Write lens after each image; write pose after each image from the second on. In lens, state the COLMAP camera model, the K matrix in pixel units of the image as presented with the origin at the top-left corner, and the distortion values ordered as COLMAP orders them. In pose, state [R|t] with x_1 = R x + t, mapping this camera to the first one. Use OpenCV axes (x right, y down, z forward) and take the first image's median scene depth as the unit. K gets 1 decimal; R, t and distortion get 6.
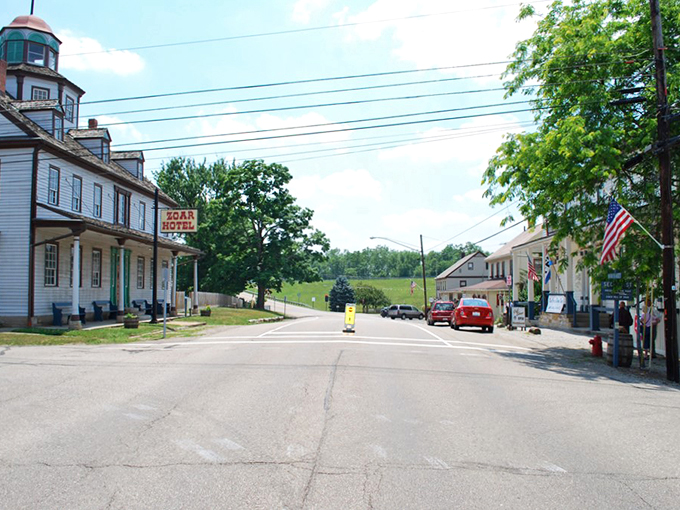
lens RADIAL K [[540.2, 0, 340.0], [0, 540.2, 255.0], [0, 0, 1]] dist [0.000239, 0.001913]
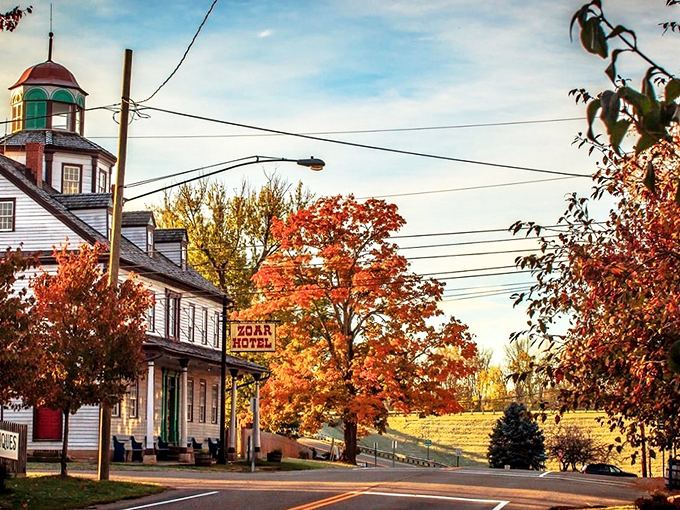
lens RADIAL K [[1203.8, 0, 340.0], [0, 1203.8, 255.0], [0, 0, 1]] dist [0.203070, -0.087305]
pose [[0.988415, -0.019512, -0.150519, 0.031490], [0.006874, 0.996439, -0.084032, -0.009174], [0.151623, 0.082024, 0.985029, -0.224946]]
